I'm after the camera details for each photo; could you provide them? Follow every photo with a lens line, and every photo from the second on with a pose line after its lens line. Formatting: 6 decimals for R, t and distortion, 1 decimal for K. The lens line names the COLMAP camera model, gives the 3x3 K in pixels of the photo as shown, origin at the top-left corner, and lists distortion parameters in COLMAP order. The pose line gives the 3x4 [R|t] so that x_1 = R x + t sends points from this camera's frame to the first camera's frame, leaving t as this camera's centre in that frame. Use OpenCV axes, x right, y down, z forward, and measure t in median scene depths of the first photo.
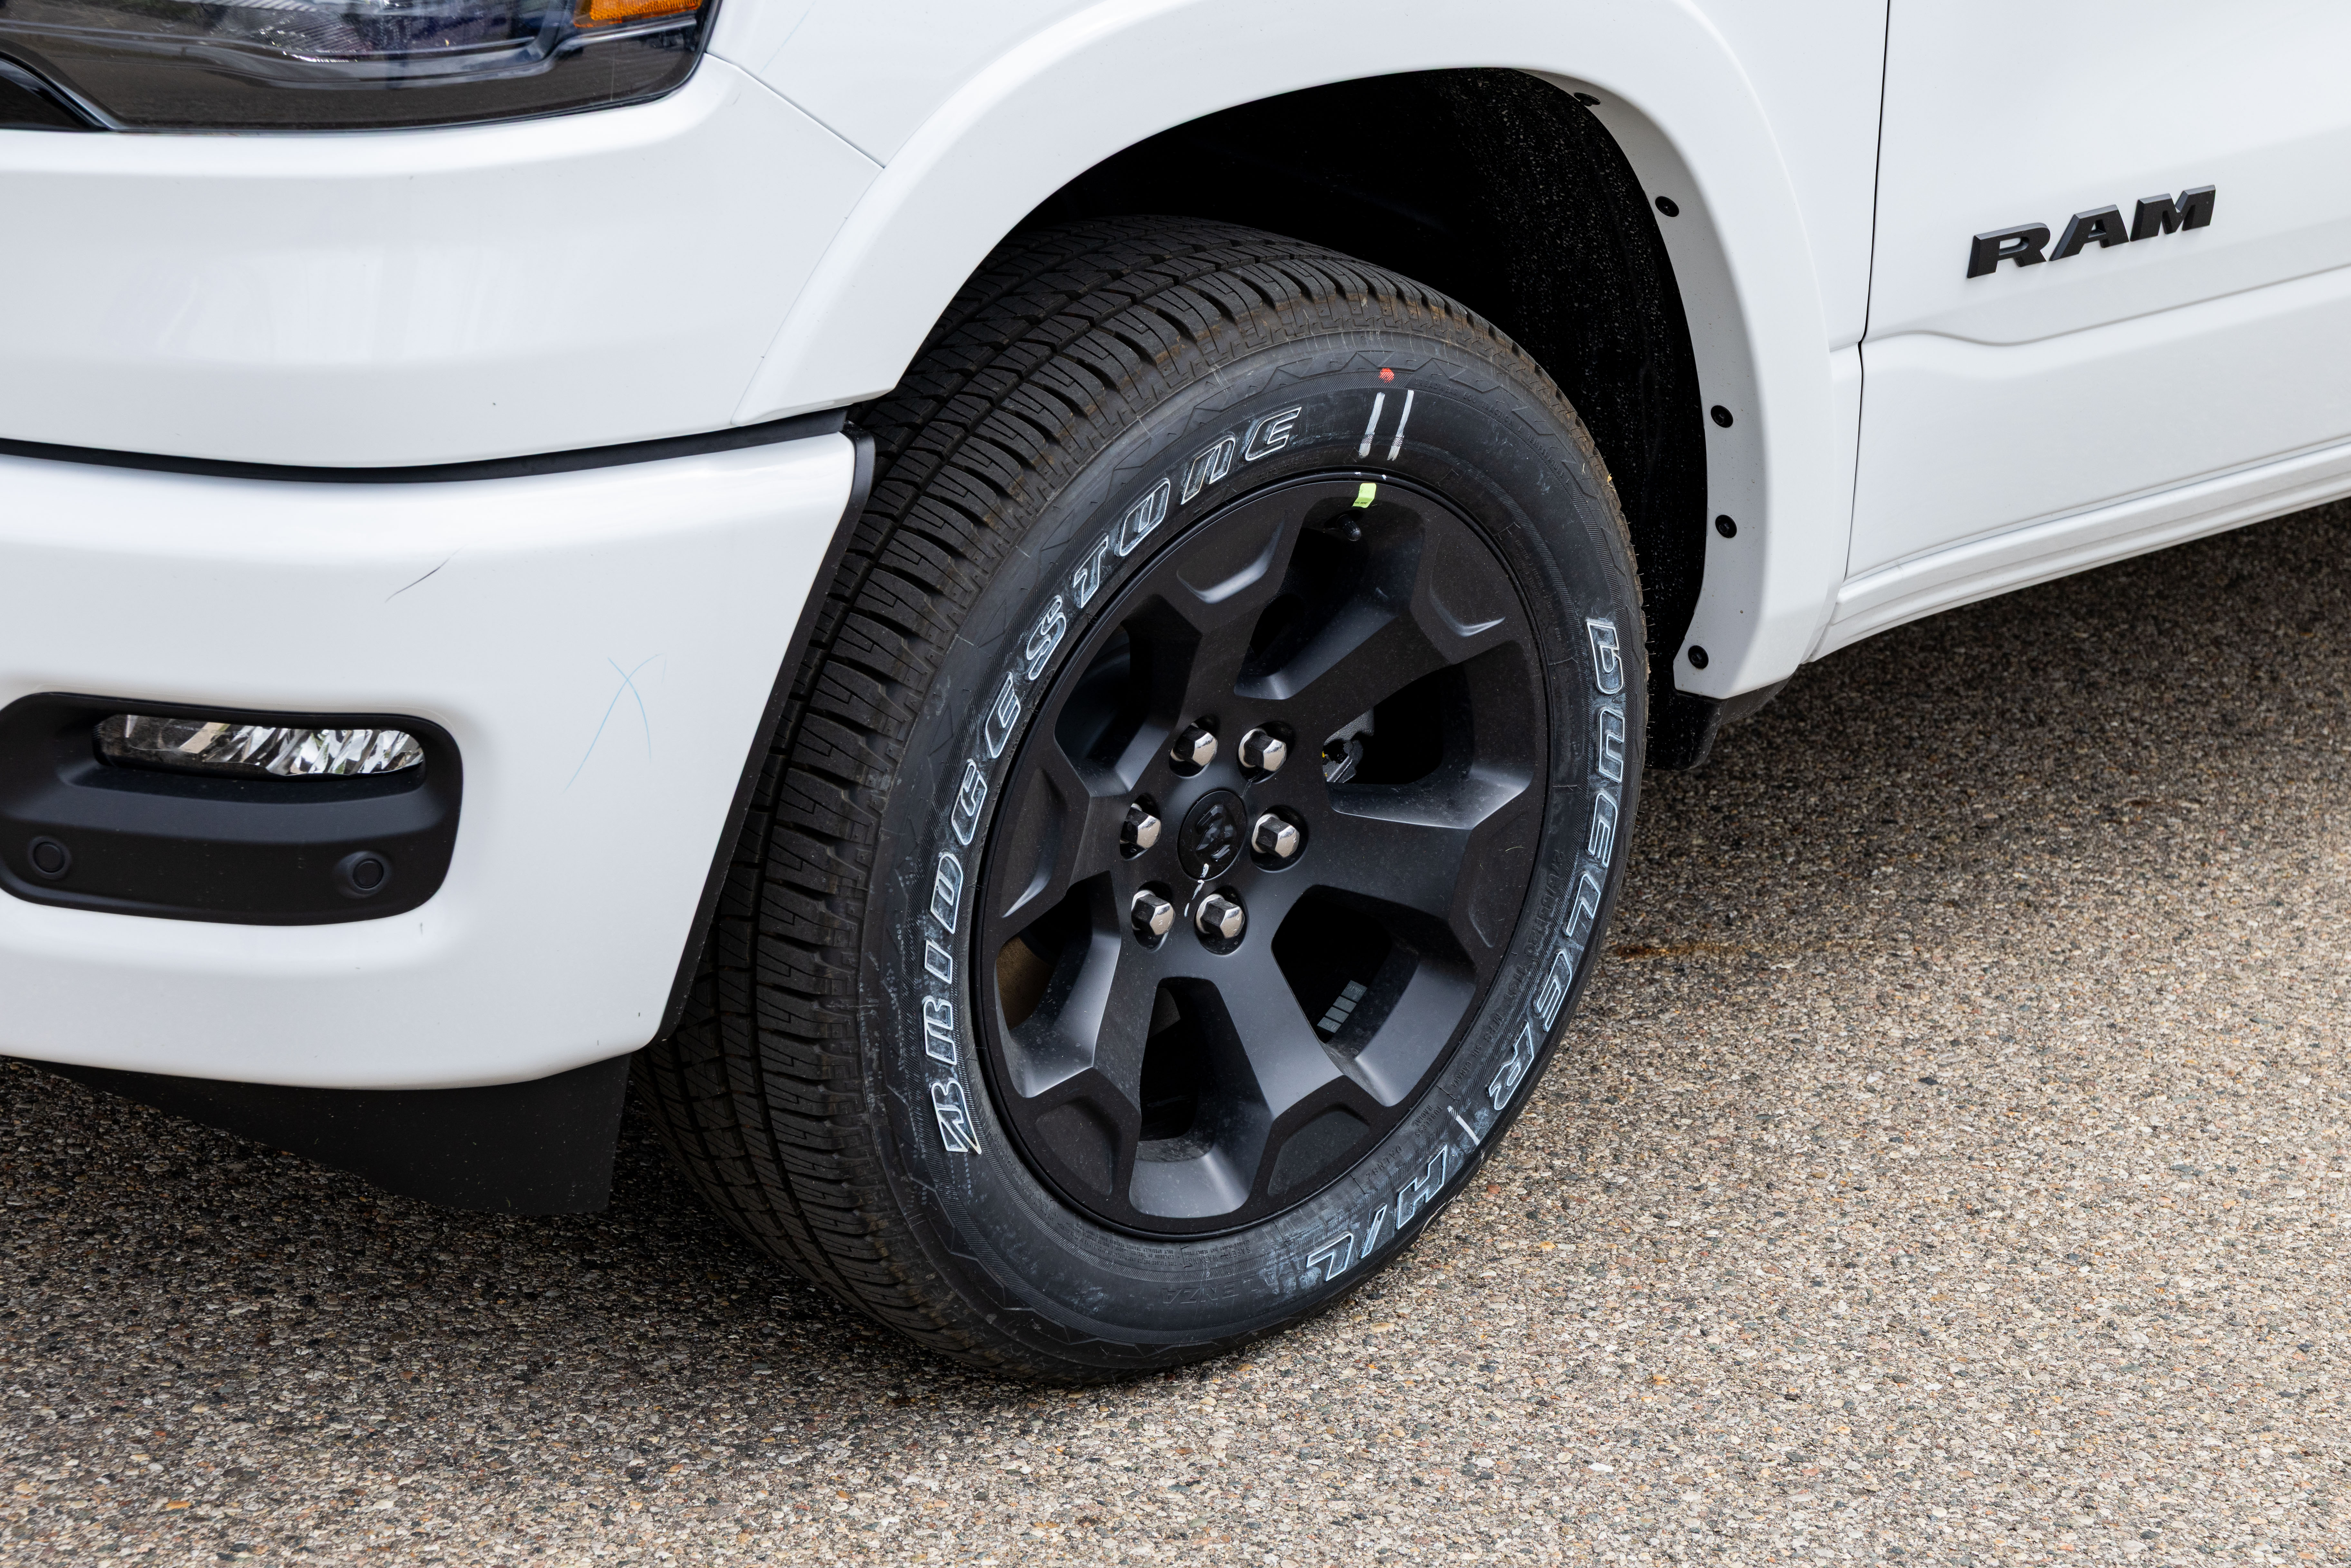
lens RADIAL K [[4994.3, 0, 1175.5], [0, 4994.3, 784.0], [0, 0, 1]] dist [-0.453522, 6.475309]
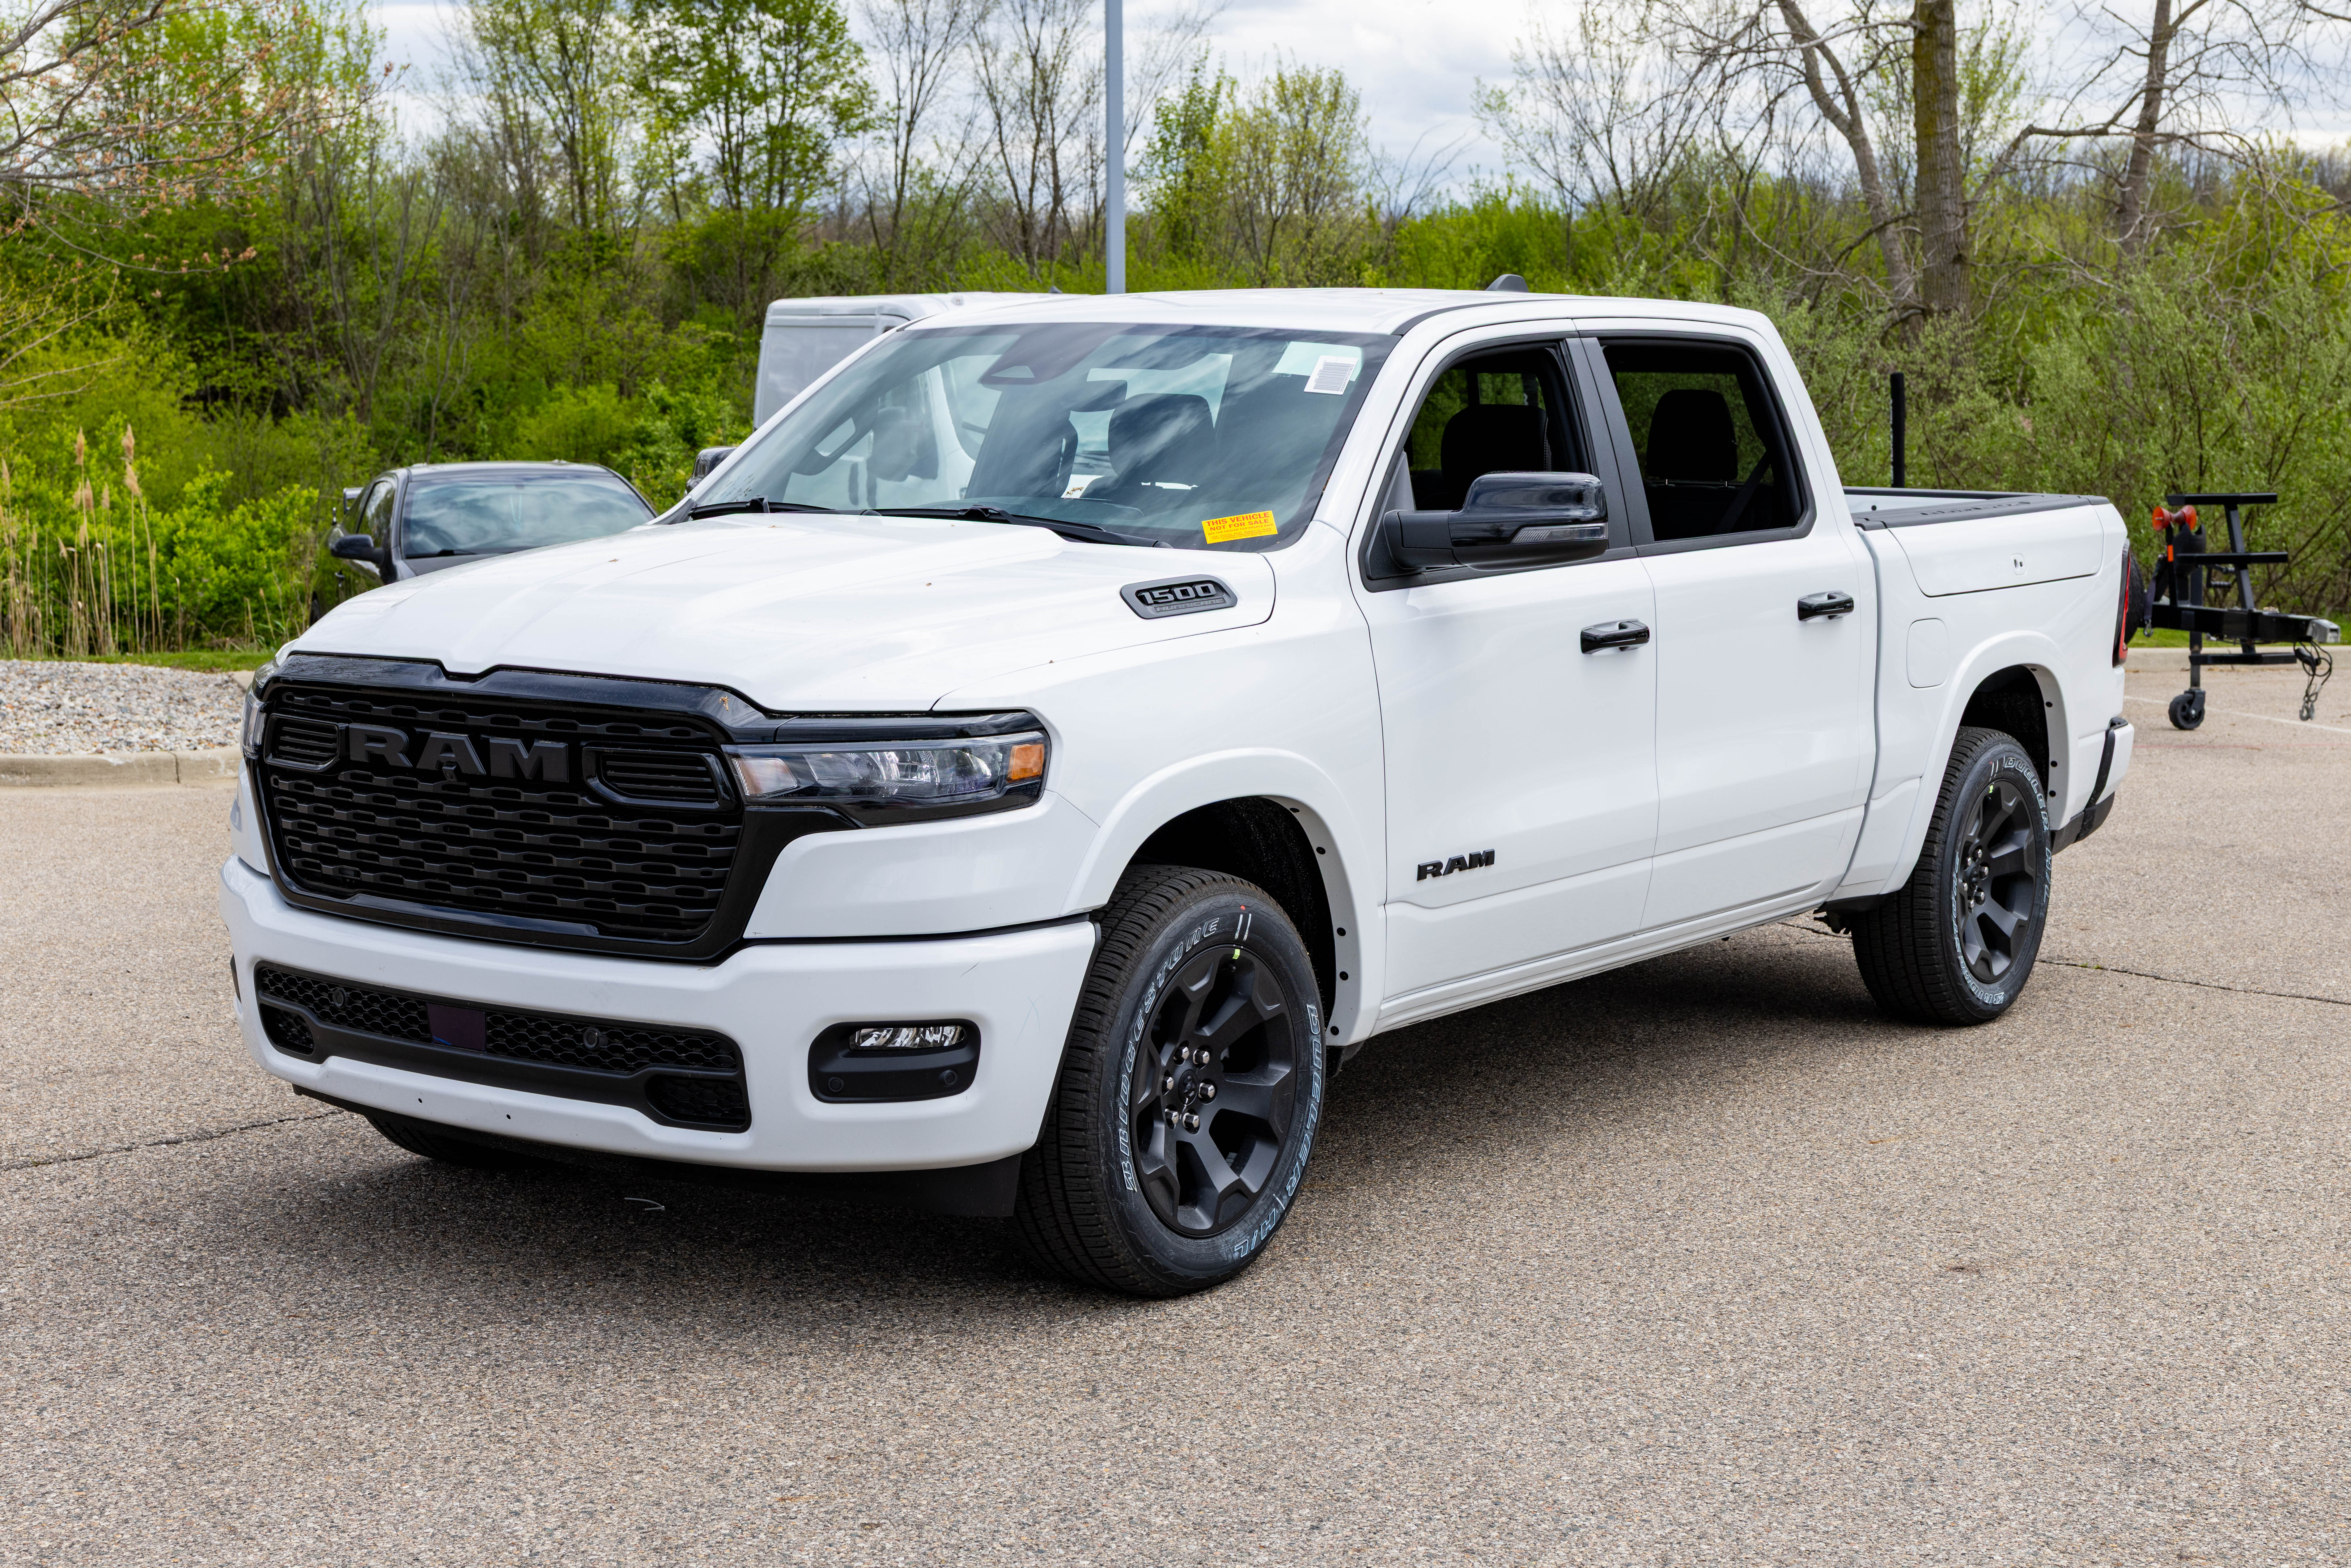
lens RADIAL K [[3619.1, 0, 1166.4], [0, 3619.1, 822.9], [0, 0, 1]] dist [-0.054437, 0.220766]
pose [[0.977823, -0.067963, 0.198099, -0.386361], [0.110042, 0.971518, -0.209865, 0.283940], [-0.178194, 0.227010, 0.957452, -0.916776]]
